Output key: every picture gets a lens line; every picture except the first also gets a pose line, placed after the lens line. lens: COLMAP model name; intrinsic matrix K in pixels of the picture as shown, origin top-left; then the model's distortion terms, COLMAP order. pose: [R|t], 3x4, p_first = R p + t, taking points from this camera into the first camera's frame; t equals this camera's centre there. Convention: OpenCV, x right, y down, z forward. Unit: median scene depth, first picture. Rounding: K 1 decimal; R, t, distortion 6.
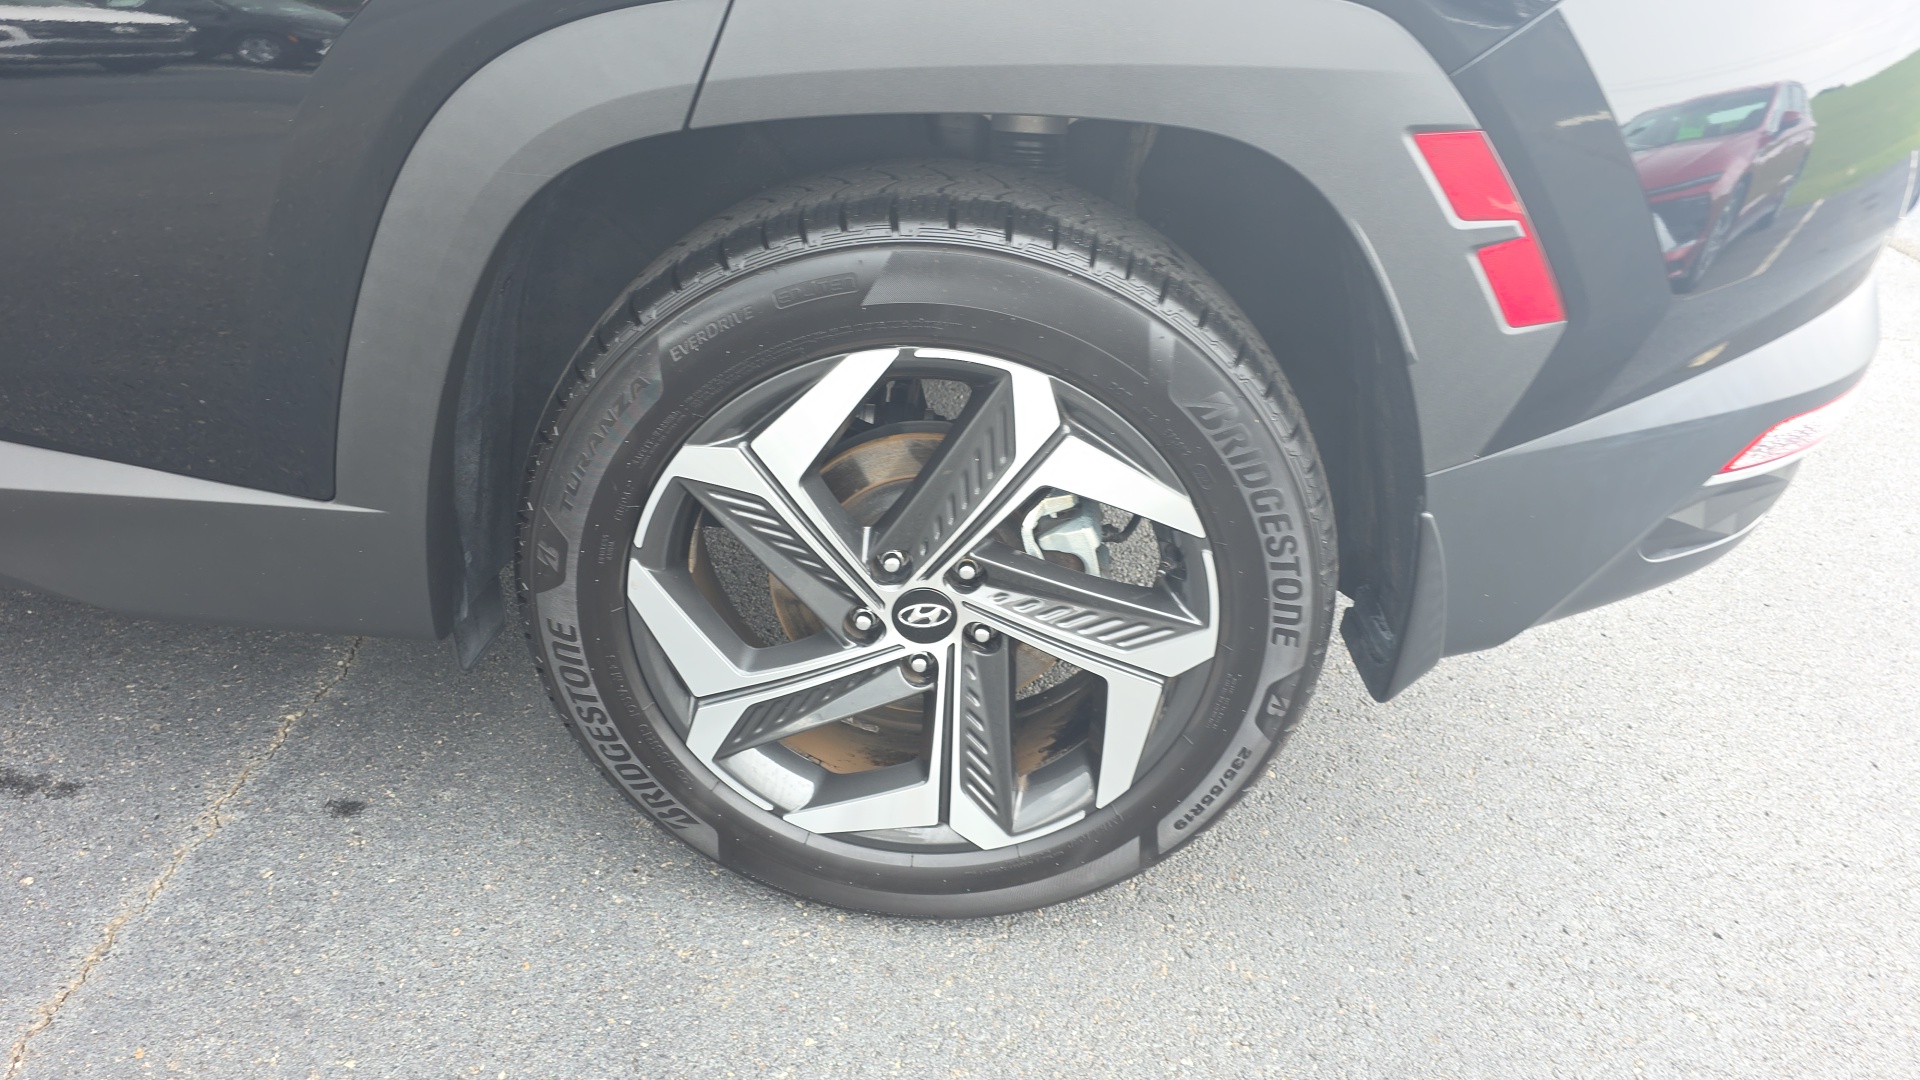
lens RADIAL K [[1296.2, 0, 959.1], [0, 1296.2, 573.3], [0, 0, 1]] dist [0.084362, -0.111373]
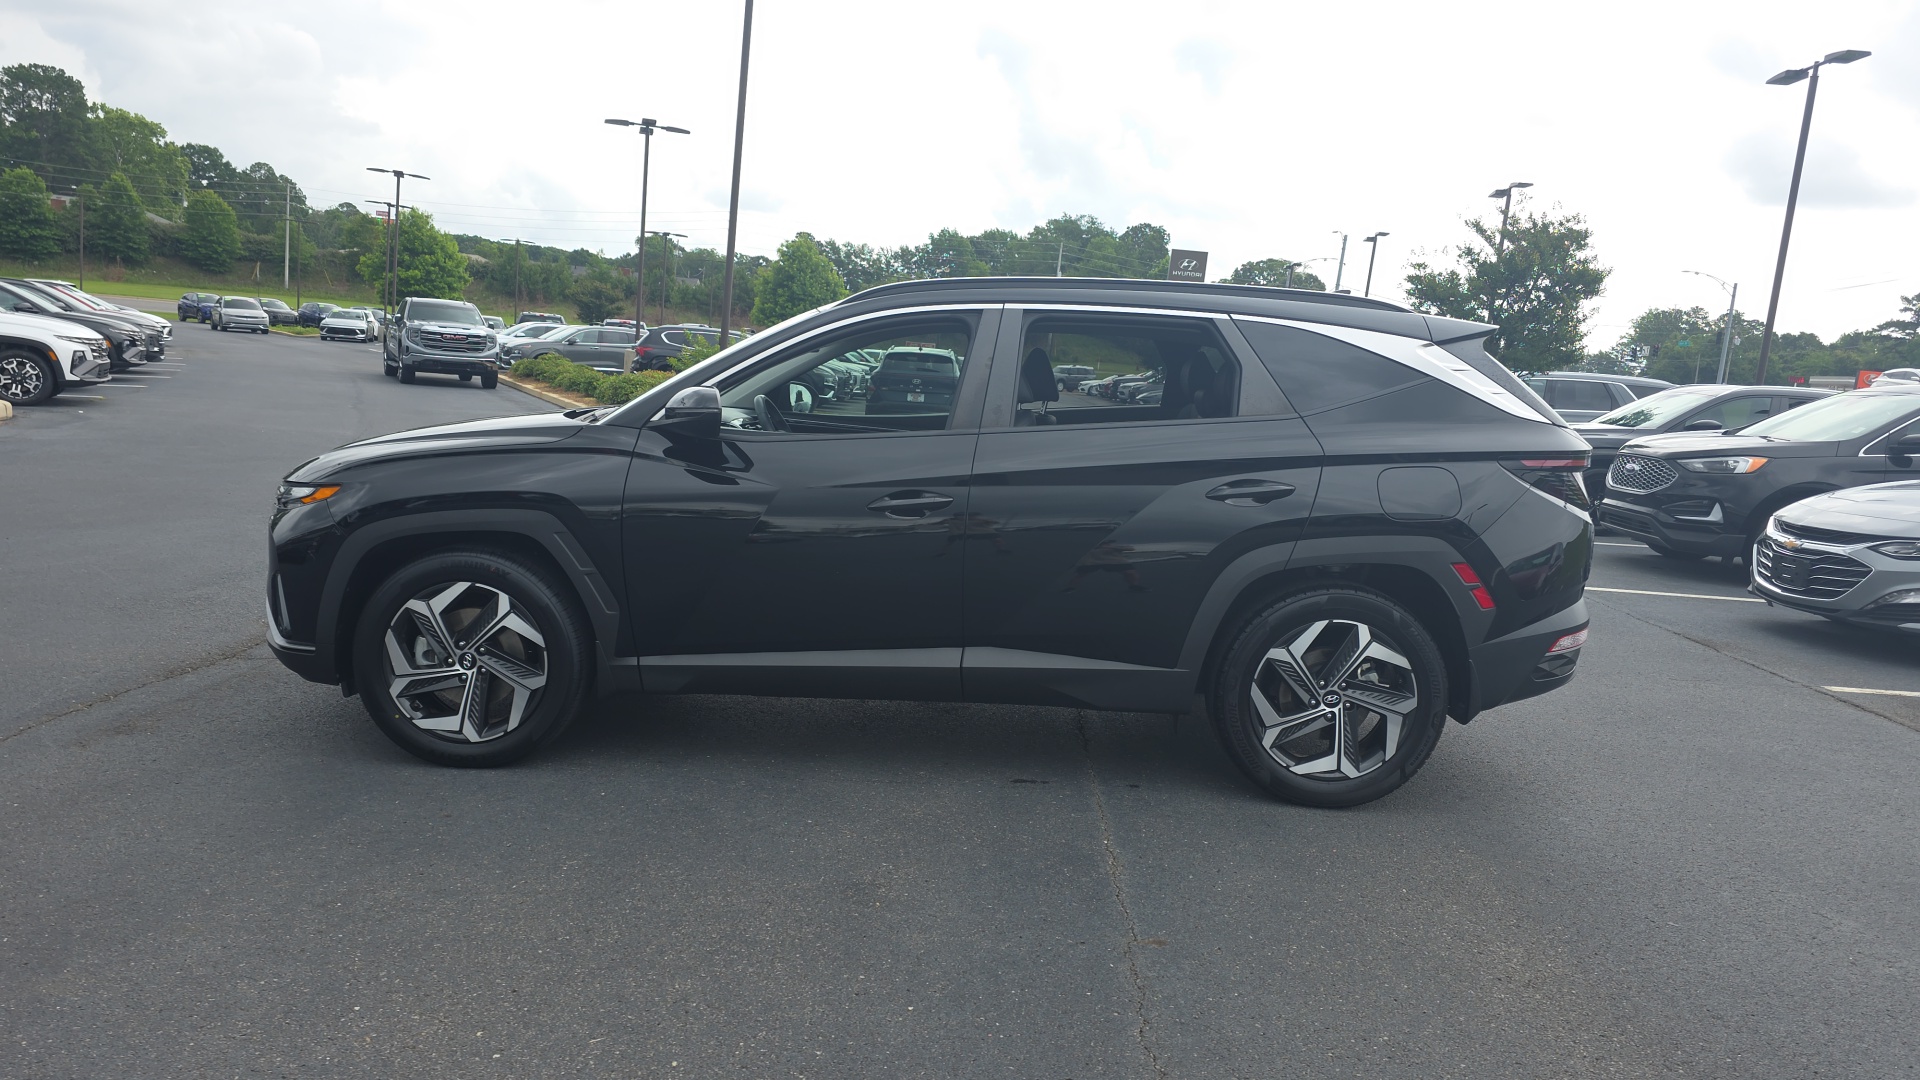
lens RADIAL K [[1240.3, 0, 959.3], [0, 1240.3, 567.1], [0, 0, 1]] dist [0.037586, -0.031100]
pose [[0.999385, -0.034734, 0.004915, -1.039933], [0.034183, 0.932730, -0.358952, 0.875549], [0.007883, 0.358899, 0.933343, -2.279958]]
